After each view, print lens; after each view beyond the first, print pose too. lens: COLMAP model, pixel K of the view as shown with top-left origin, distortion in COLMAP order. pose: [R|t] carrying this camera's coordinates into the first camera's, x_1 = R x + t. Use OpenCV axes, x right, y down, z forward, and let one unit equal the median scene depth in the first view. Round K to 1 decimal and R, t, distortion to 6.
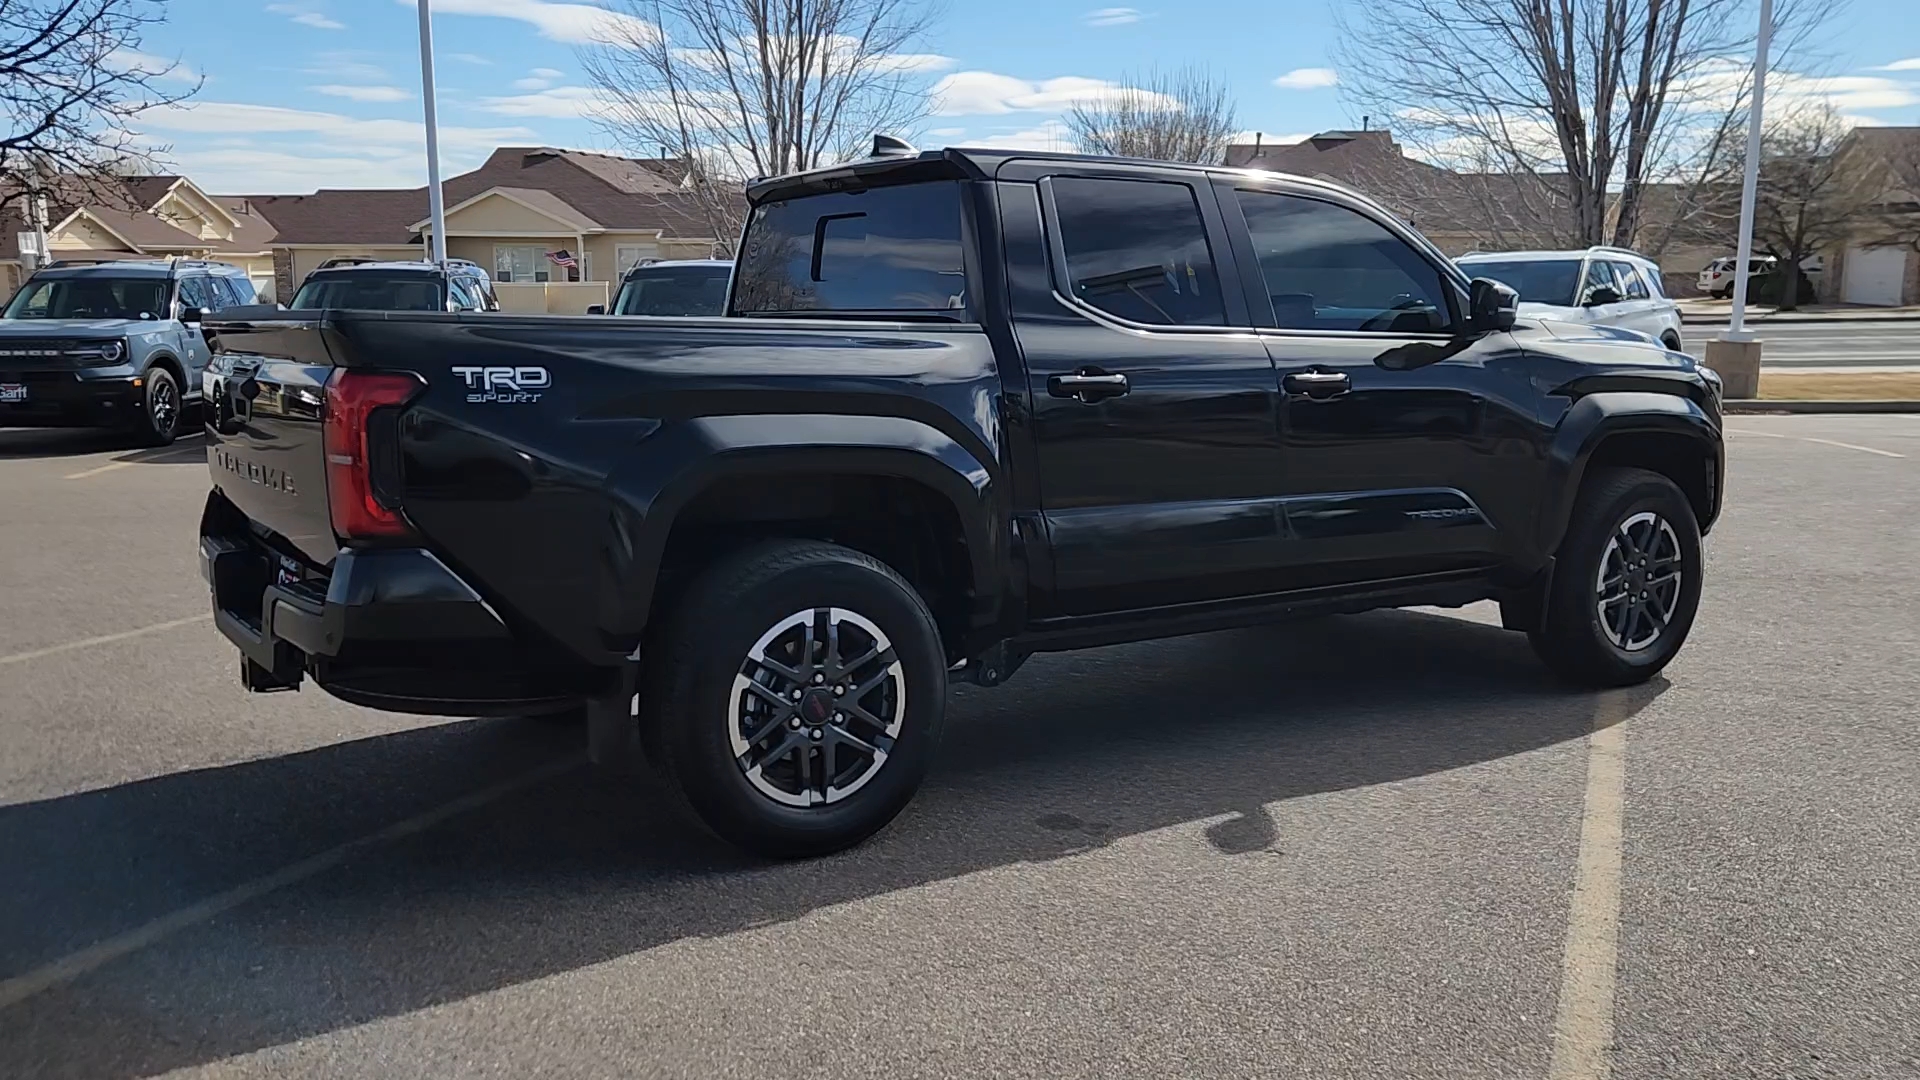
lens RADIAL K [[1632.3, 0, 951.3], [0, 1632.3, 540.8], [0, 0, 1]] dist [0.036490, -0.020745]
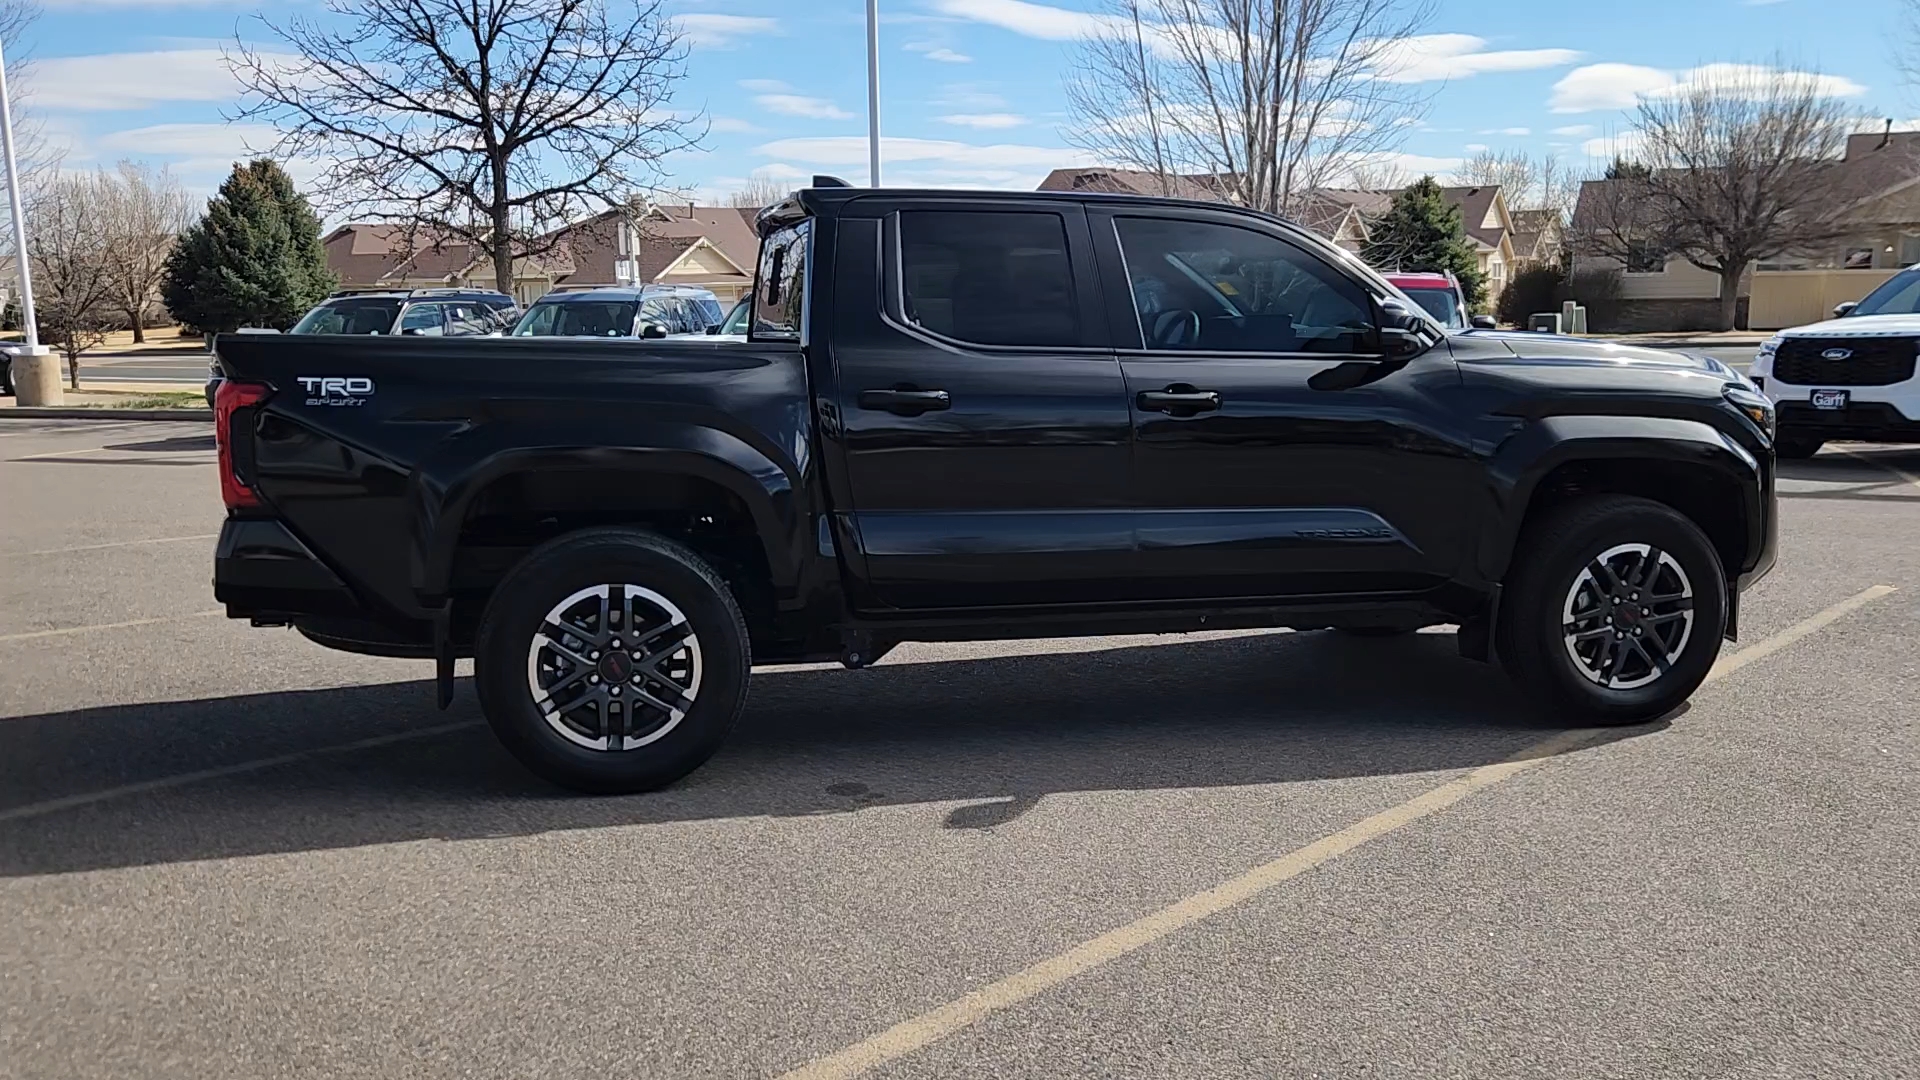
lens RADIAL K [[1632.3, 0, 952.1], [0, 1632.3, 547.3], [0, 0, 1]] dist [0.036490, -0.020745]
pose [[0.937423, 0.044403, -0.345351, 0.502137], [-0.045752, 0.998944, 0.004249, -0.001409], [0.345175, 0.011818, 0.938464, -0.026441]]
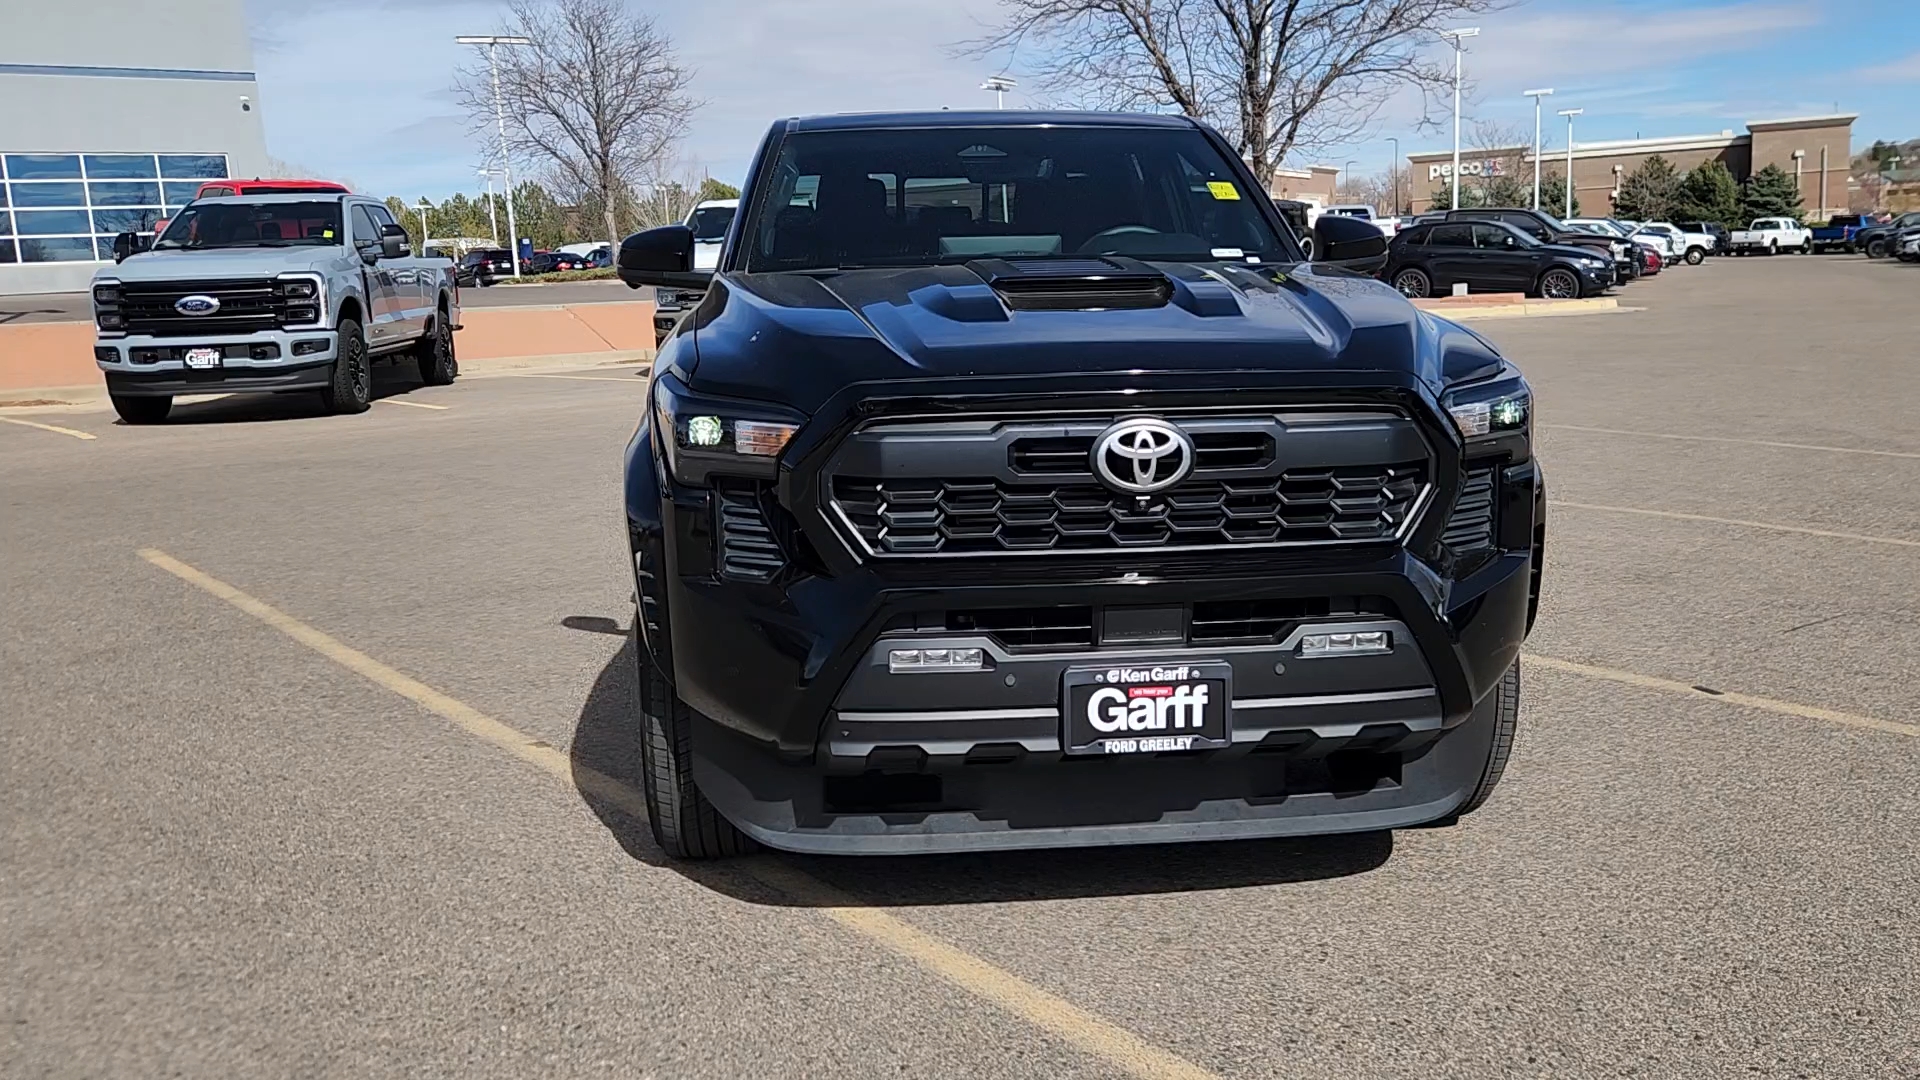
lens RADIAL K [[1632.3, 0, 948.2], [0, 1632.3, 554.3], [0, 0, 1]] dist [0.036490, -0.020745]
pose [[-0.472407, 0.177164, -0.863391, 1.216246], [-0.103710, 0.961611, 0.254064, -0.268827], [0.875258, 0.209564, -0.435898, 1.818236]]
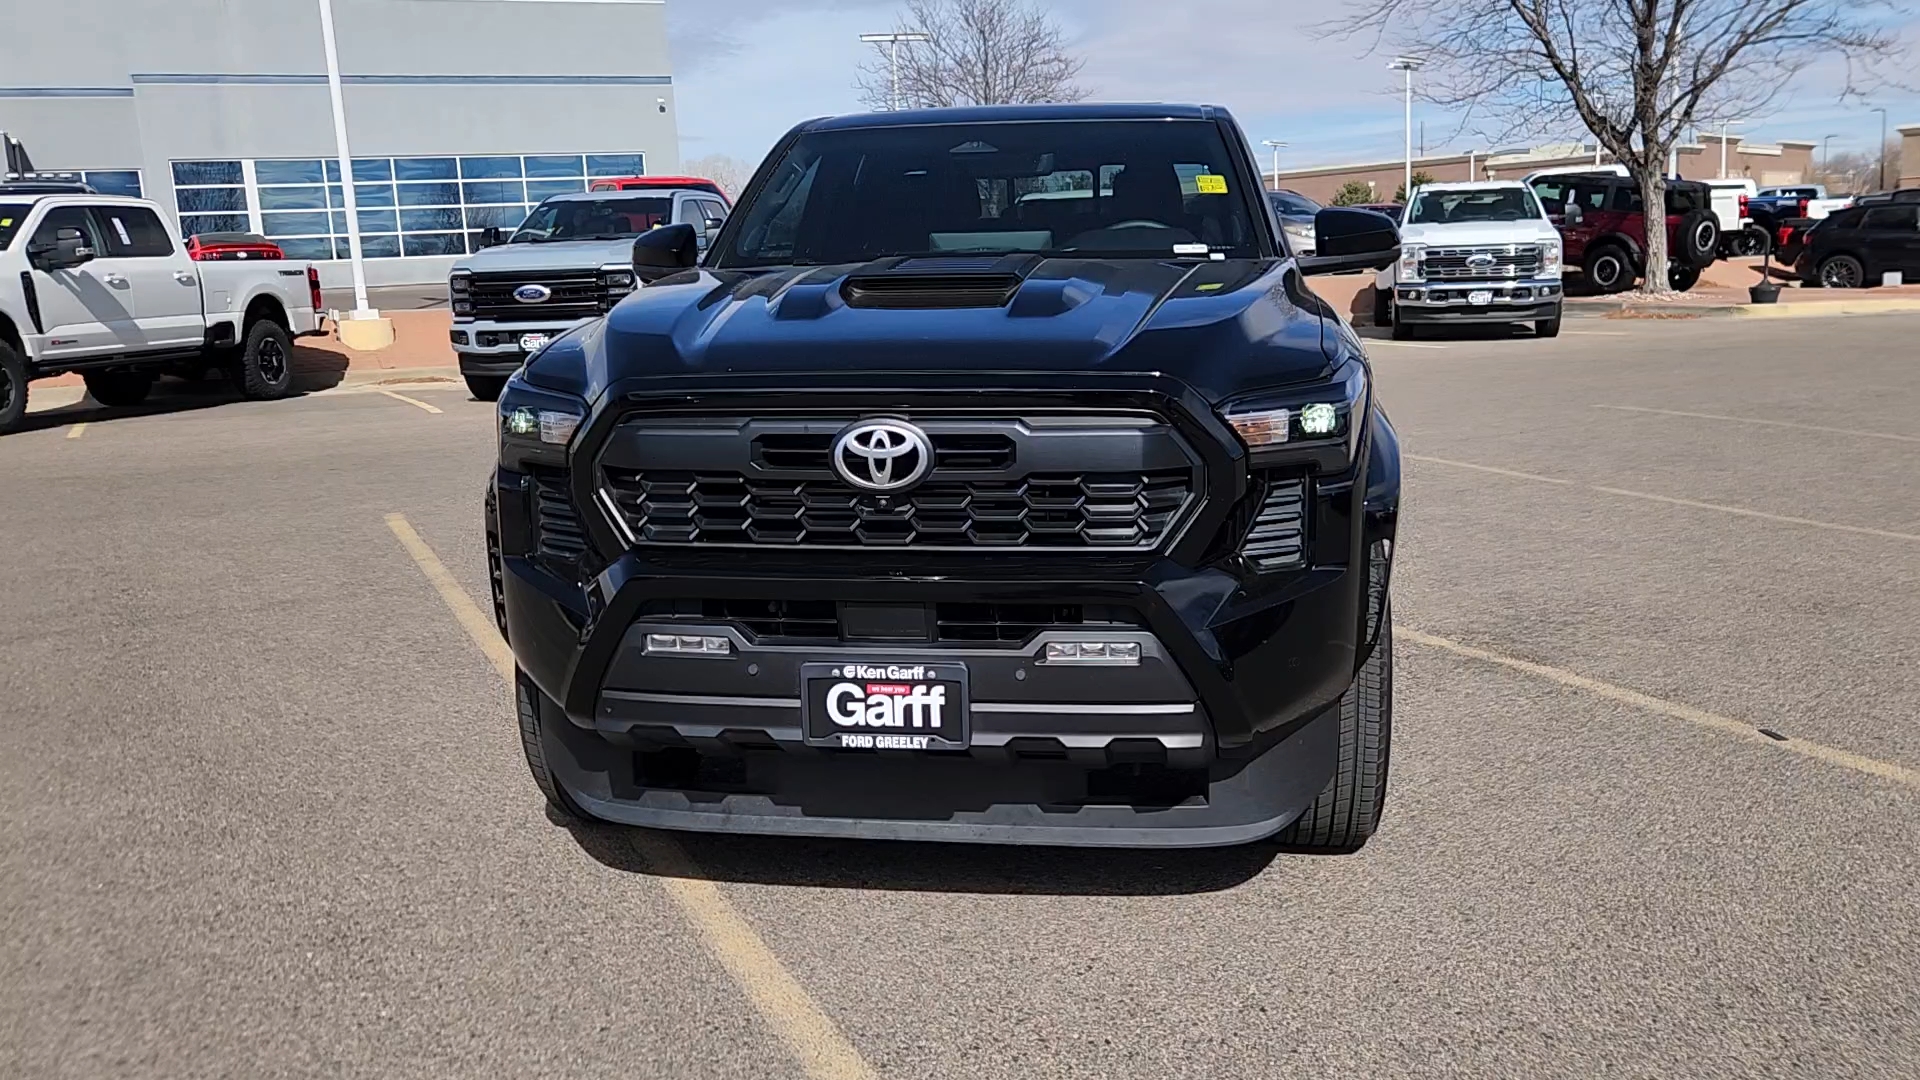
lens RADIAL K [[1632.3, 0, 949.0], [0, 1632.3, 557.3], [0, 0, 1]] dist [0.036490, -0.020745]
pose [[-0.676968, 0.159169, -0.718595, 1.067518], [-0.078514, 0.955148, 0.285531, -0.300112], [0.731813, 0.249715, -0.634108, 2.044672]]
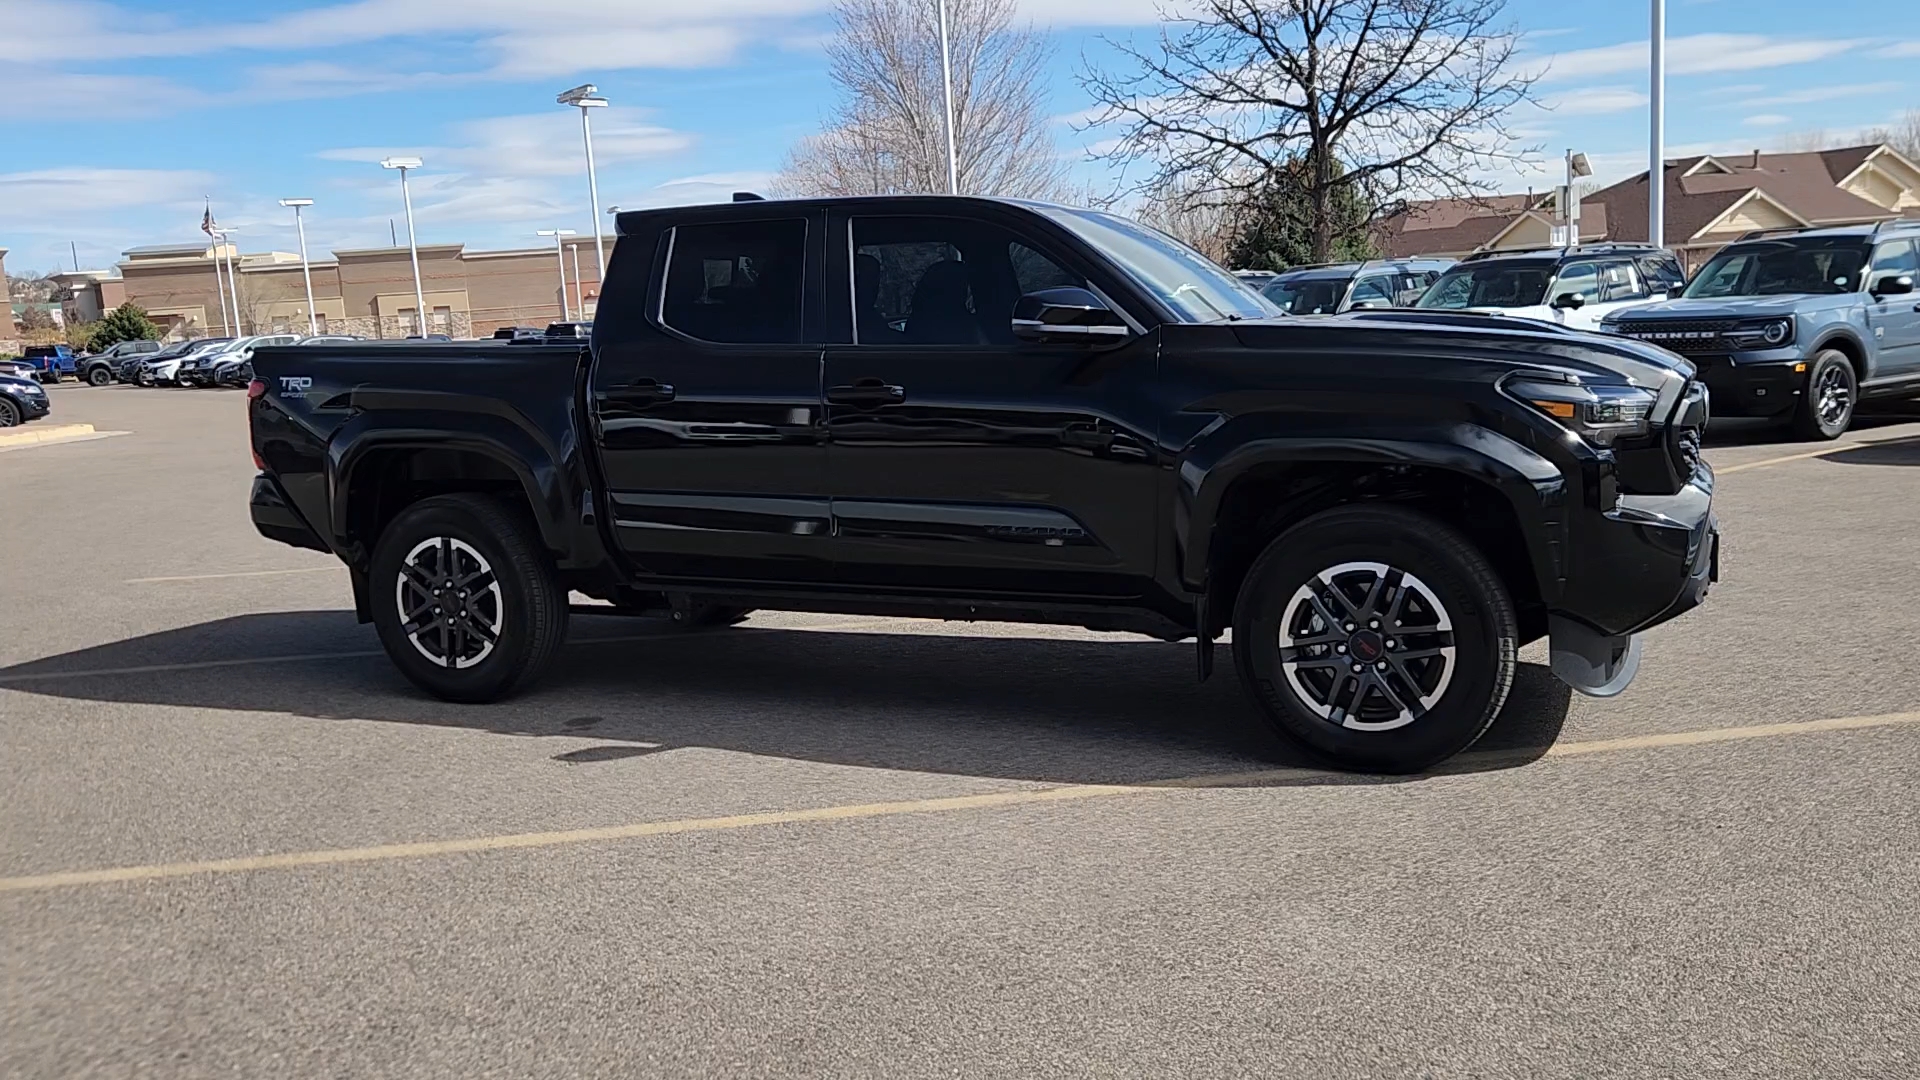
lens RADIAL K [[1632.3, 0, 951.3], [0, 1632.3, 555.1], [0, 0, 1]] dist [0.036490, -0.020745]
pose [[0.531275, 0.103155, -0.840896, 1.302420], [-0.082705, 0.994134, 0.069700, -0.078270], [0.843153, 0.032516, 0.536690, 0.524134]]
